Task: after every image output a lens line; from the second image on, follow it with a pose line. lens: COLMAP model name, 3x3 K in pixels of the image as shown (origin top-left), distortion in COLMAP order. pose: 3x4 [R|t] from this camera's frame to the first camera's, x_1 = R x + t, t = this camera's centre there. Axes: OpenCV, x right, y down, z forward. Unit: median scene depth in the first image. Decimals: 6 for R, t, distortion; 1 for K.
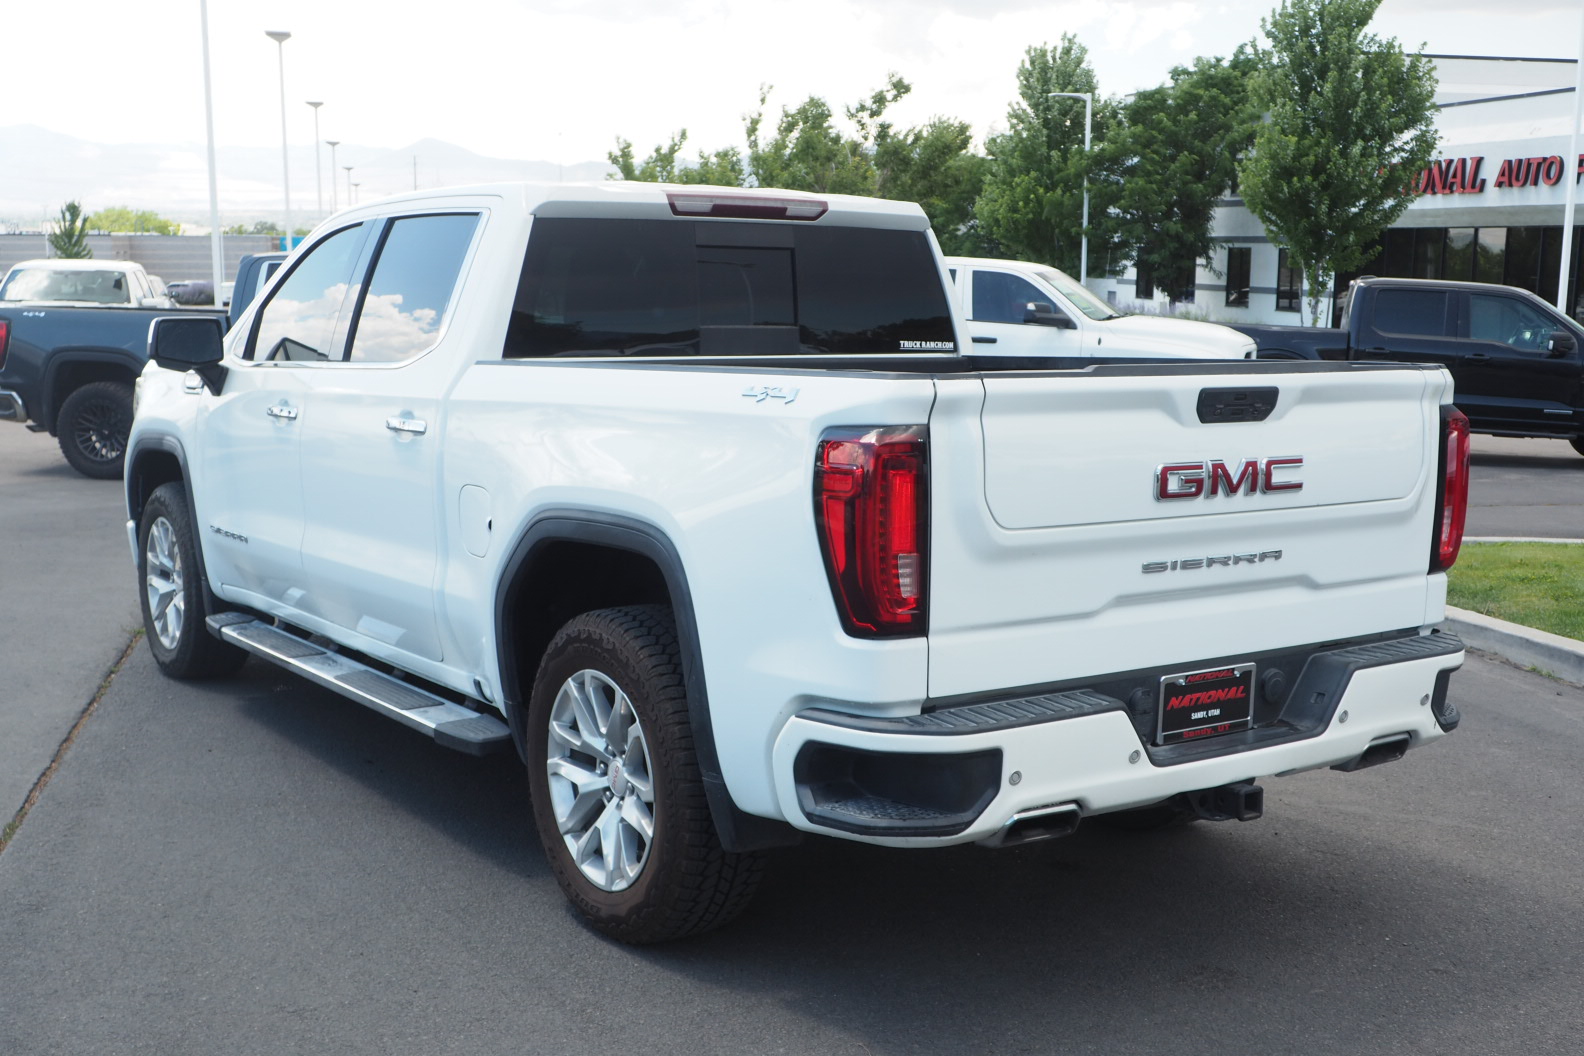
lens RADIAL K [[1813.0, 0, 797.2], [0, 1813.0, 538.5], [0, 0, 1]] dist [-0.013448, 0.000000]
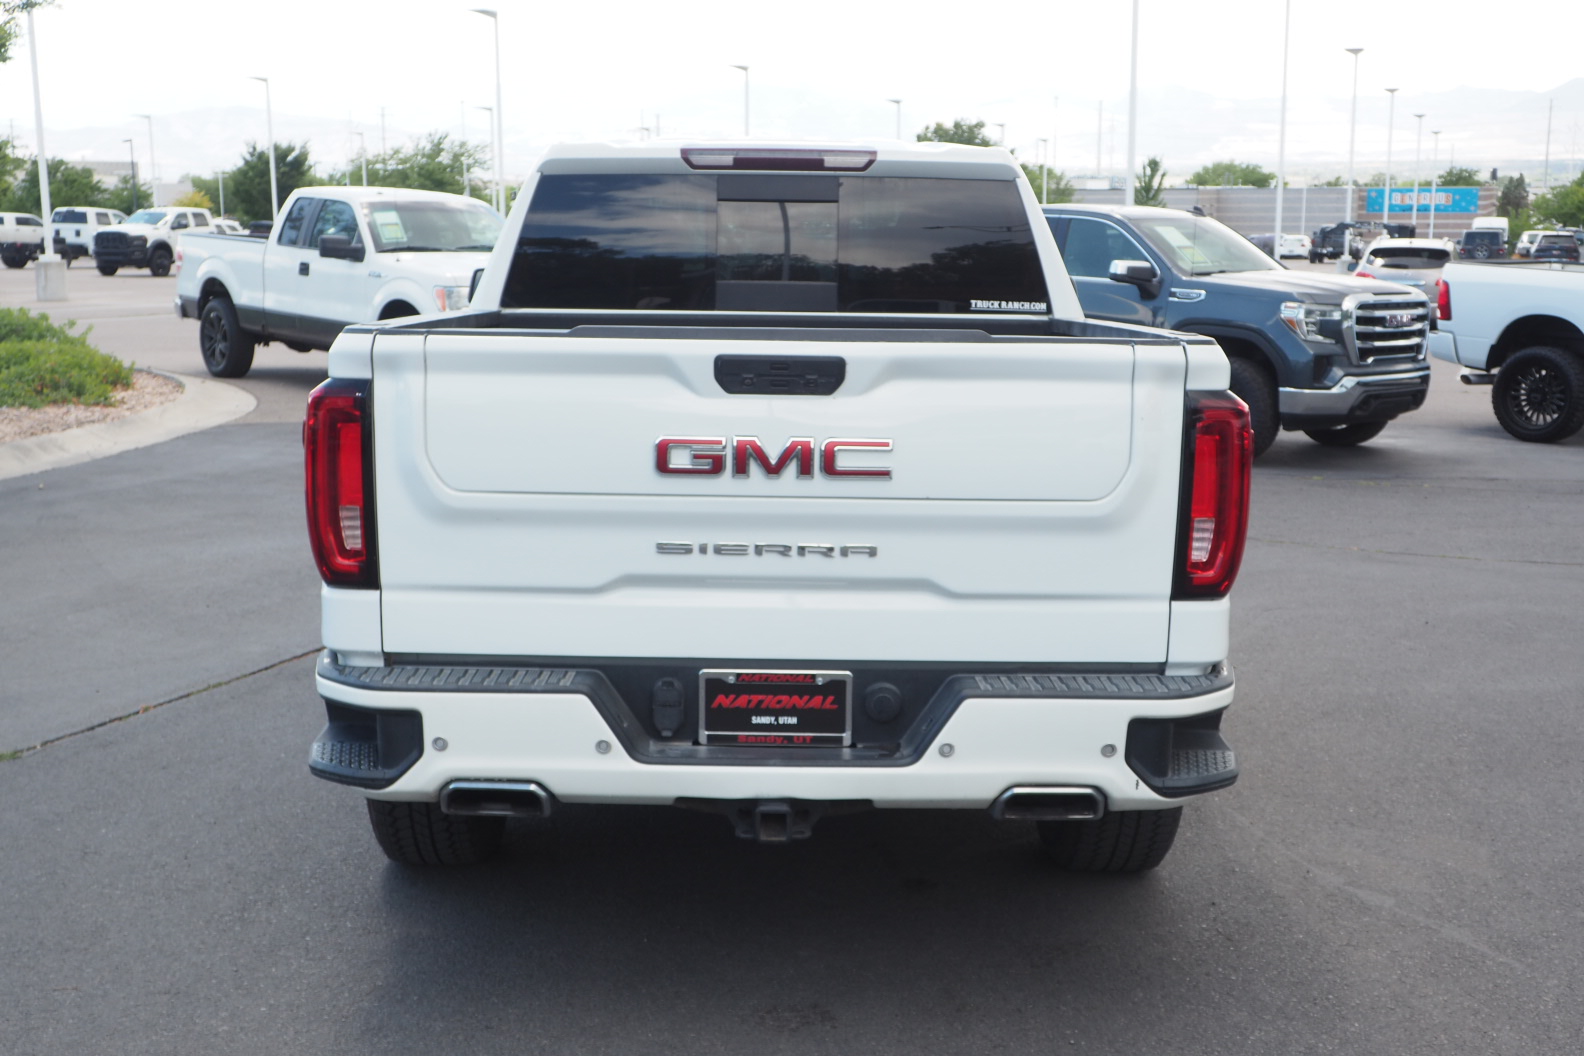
lens RADIAL K [[1839.9, 0, 759.0], [0, 1839.9, 519.4], [0, 0, 1]] dist [-0.015942, 0.000000]
pose [[0.821373, 0.086262, -0.563830, 0.724716], [-0.078976, 0.996176, 0.037357, -0.035370], [0.564897, 0.013845, 0.825045, 0.244605]]
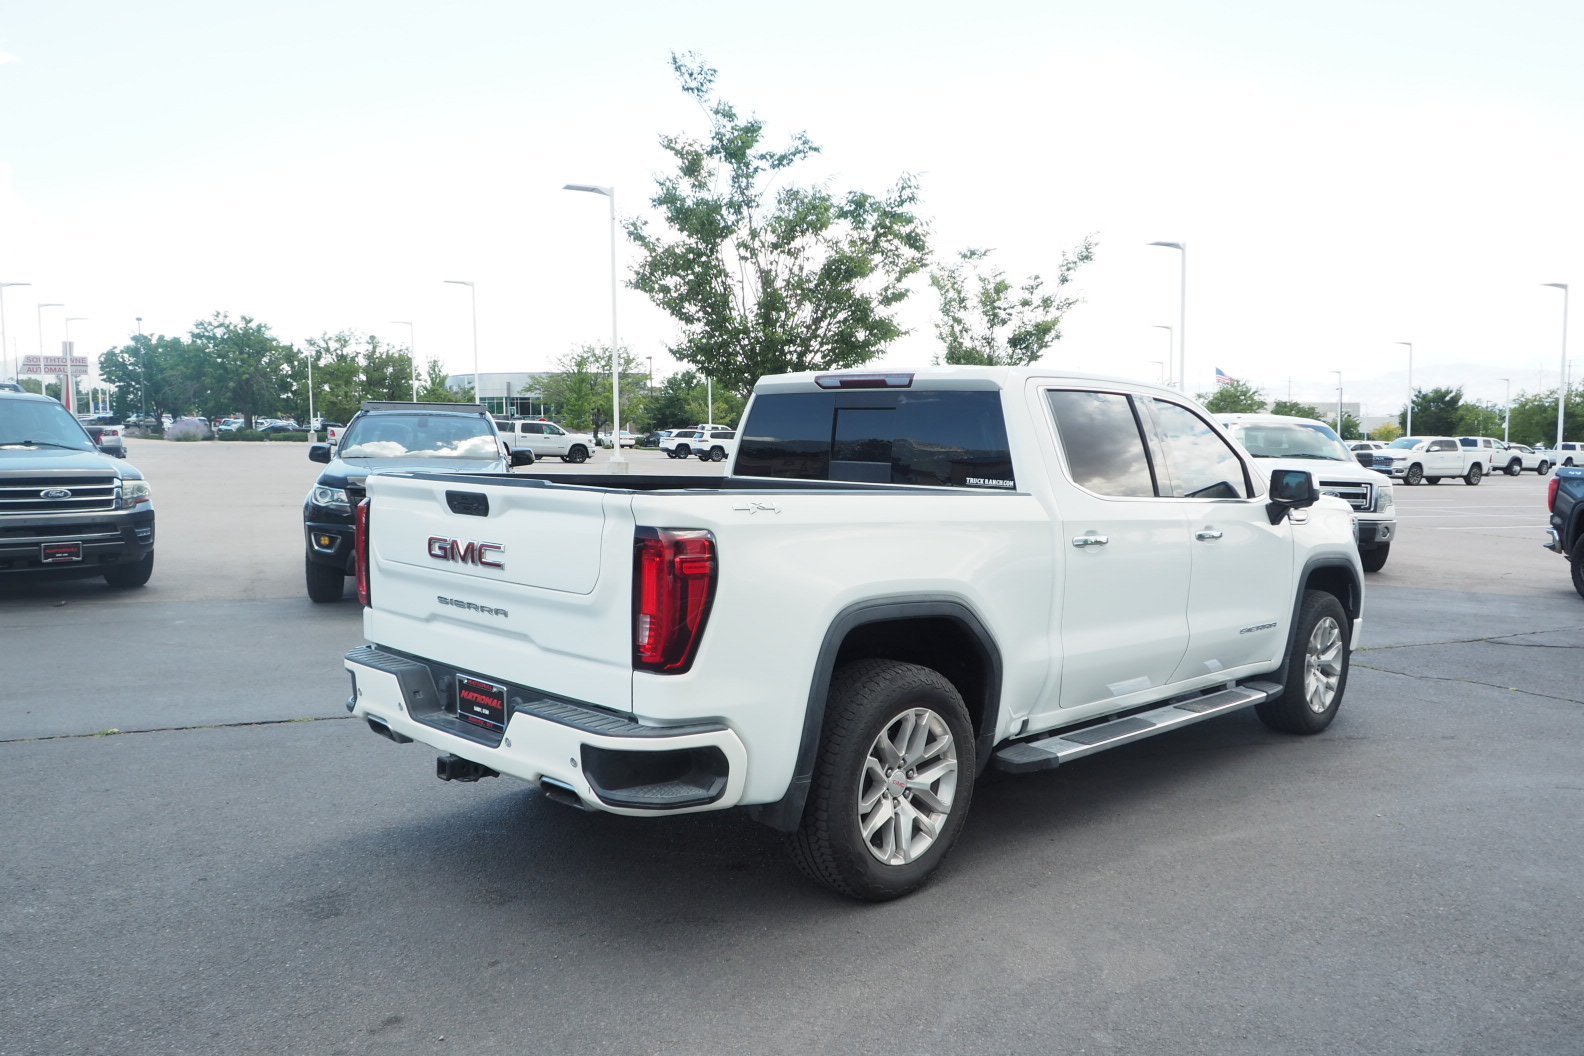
lens RADIAL K [[1208.6, 0, 784.7], [0, 1208.6, 522.9], [0, 0, 1]] dist [-0.015544, 0.012842]
pose [[0.195638, 0.062303, -0.978695, 1.241444], [-0.146294, 0.988667, 0.033695, -0.126323], [0.969703, 0.136585, 0.202536, 1.021796]]
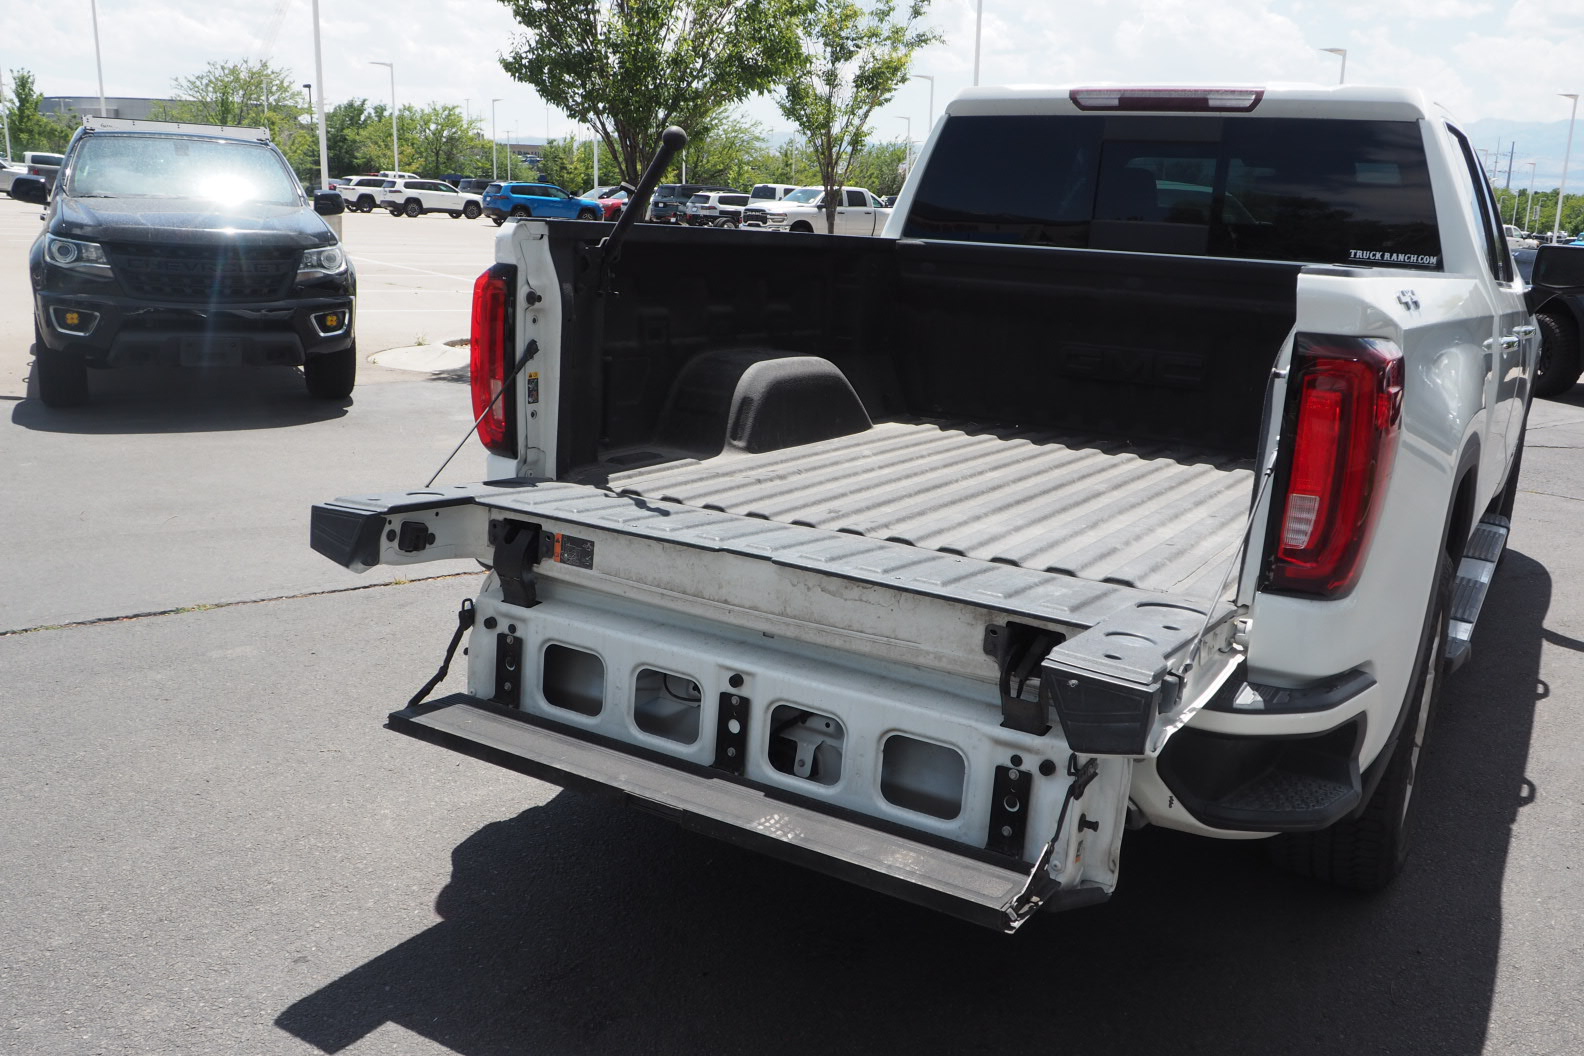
lens RADIAL K [[1330.1, 0, 802.9], [0, 1330.1, 504.3], [0, 0, 1]] dist [-0.020291, 0.007082]
pose [[0.428282, 0.207100, -0.879593, 0.763511], [-0.163298, 0.975096, 0.150075, -0.060497], [0.888768, 0.079361, 0.451434, 0.700309]]
